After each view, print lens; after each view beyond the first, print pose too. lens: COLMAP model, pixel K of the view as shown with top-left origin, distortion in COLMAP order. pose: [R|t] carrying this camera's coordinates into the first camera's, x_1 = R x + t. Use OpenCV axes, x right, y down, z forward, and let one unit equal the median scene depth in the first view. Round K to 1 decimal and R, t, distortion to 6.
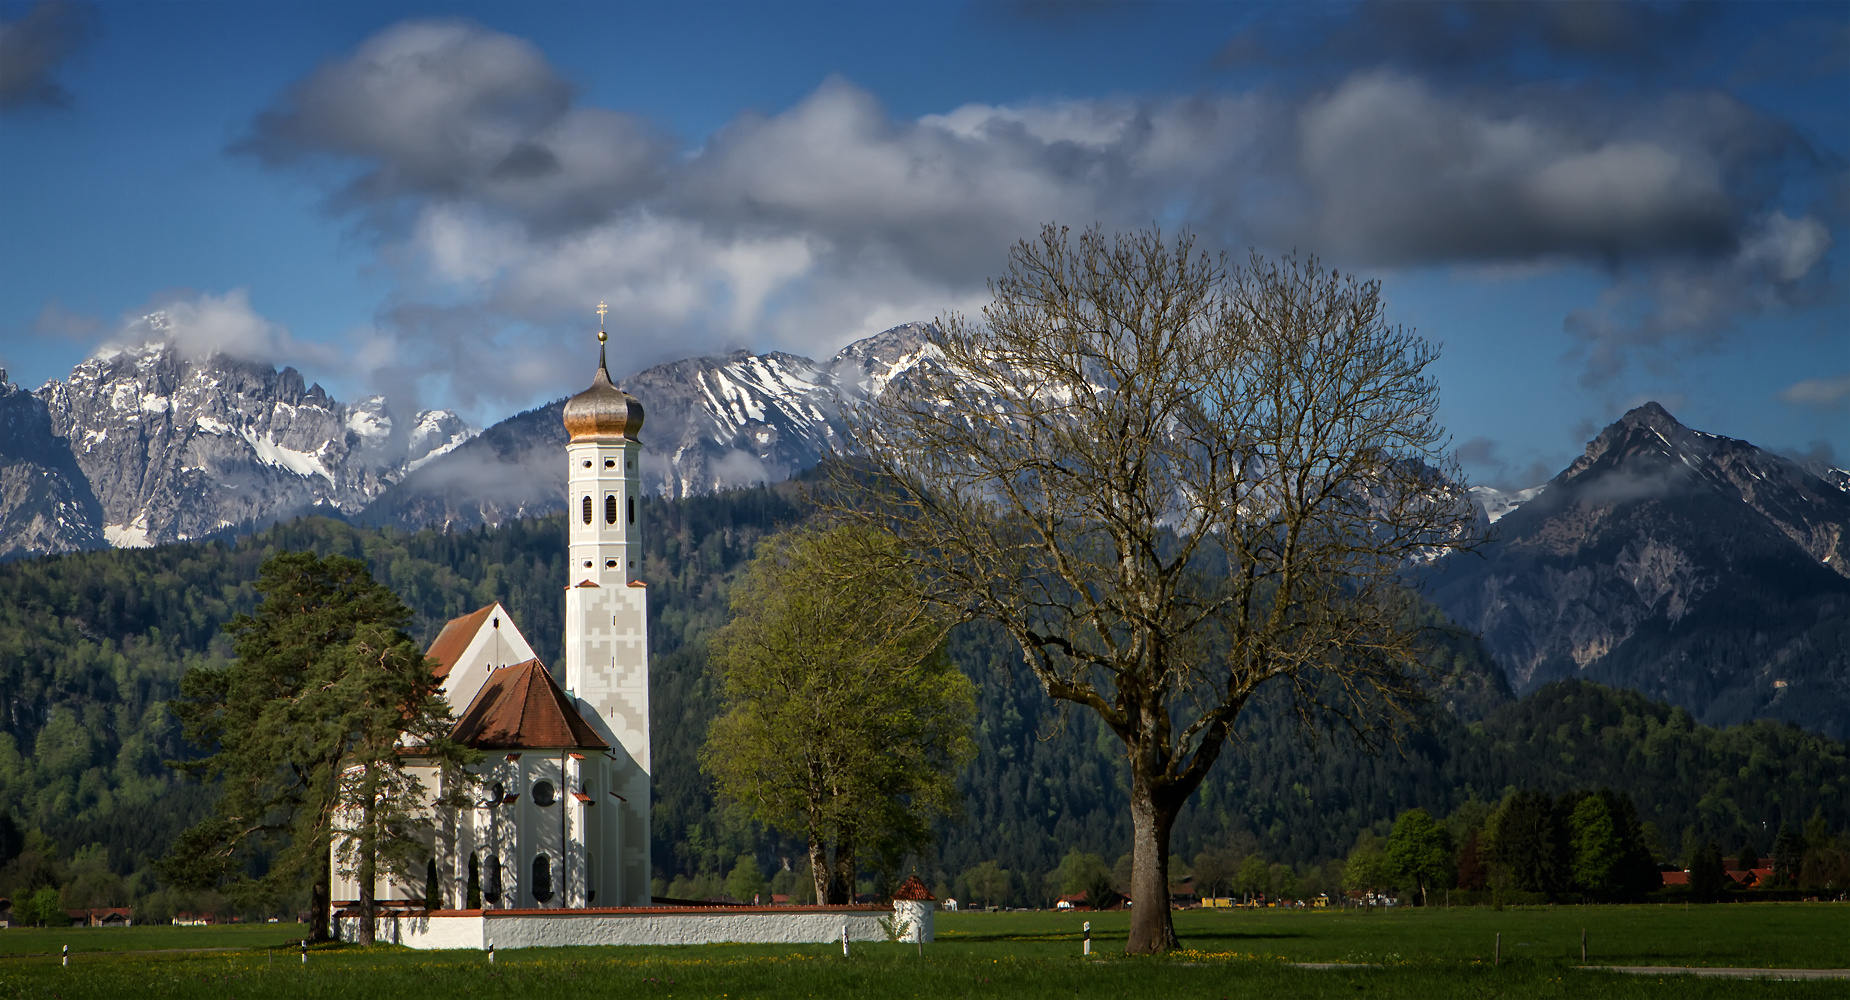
lens RADIAL K [[5532.8, 0, 925.0], [0, 5532.8, 500.0], [0, 0, 1]] dist [0.005523, 0.150582]
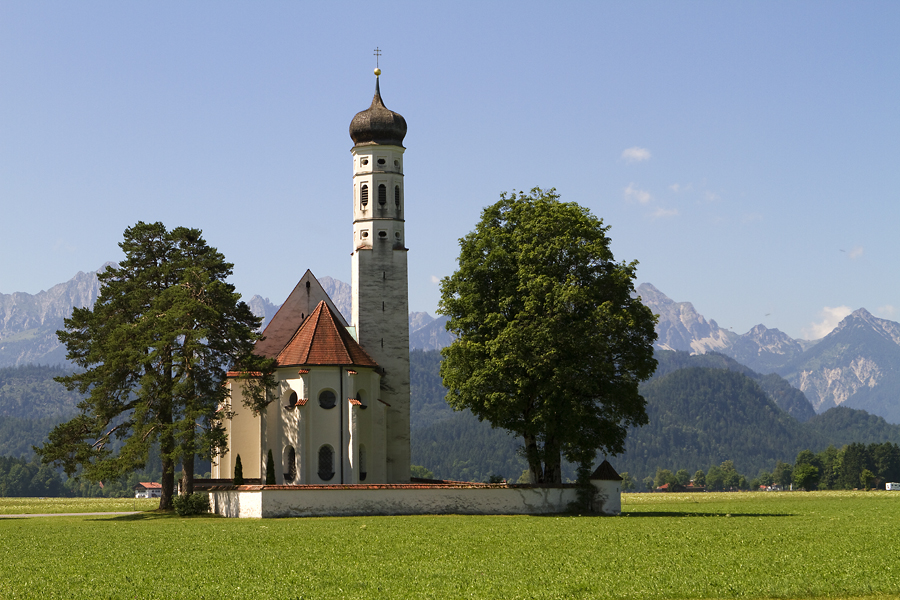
lens RADIAL K [[2002.5, 0, 450.0], [0, 2002.5, 300.0], [0, 0, 1]] dist [-0.029027, -0.076225]
pose [[0.997330, -0.003392, -0.072941, -0.001021], [0.001793, 0.999757, -0.021982, 0.010528], [0.072998, 0.021793, 0.997094, 0.137816]]
